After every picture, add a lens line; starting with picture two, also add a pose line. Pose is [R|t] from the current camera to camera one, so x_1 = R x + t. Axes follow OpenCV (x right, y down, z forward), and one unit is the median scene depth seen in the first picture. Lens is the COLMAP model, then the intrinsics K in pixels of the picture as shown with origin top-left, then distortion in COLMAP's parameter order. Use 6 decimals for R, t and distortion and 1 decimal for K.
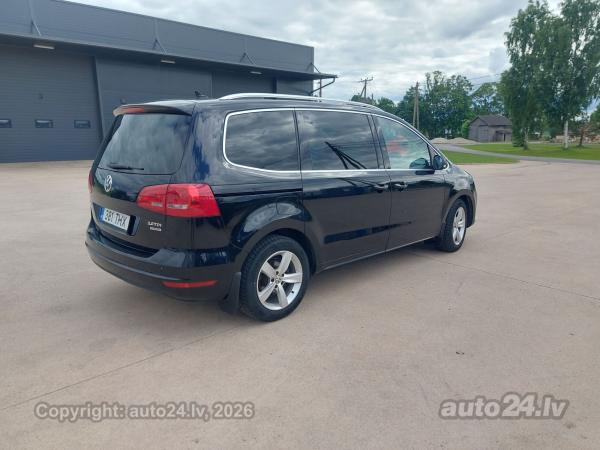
lens RADIAL K [[406.9, 0, 300.0], [0, 406.9, 225.0], [0, 0, 1]] dist [0.075653, -0.057098]
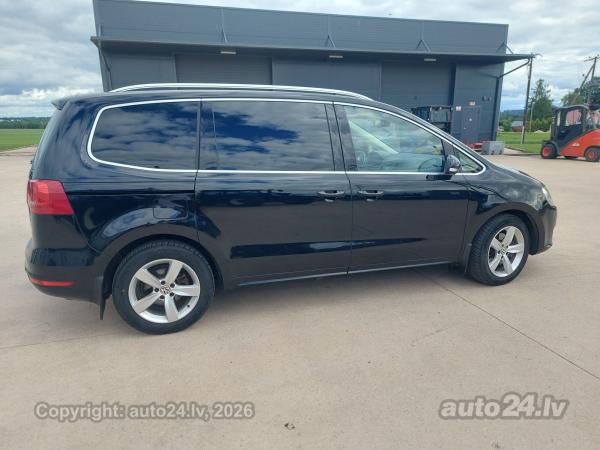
lens RADIAL K [[406.9, 0, 300.0], [0, 406.9, 225.0], [0, 0, 1]] dist [0.075653, -0.057098]
pose [[0.908610, 0.091522, -0.407495, 0.529922], [-0.084331, 0.995801, 0.035616, -0.061860], [0.409043, 0.002003, 0.912513, 0.267770]]
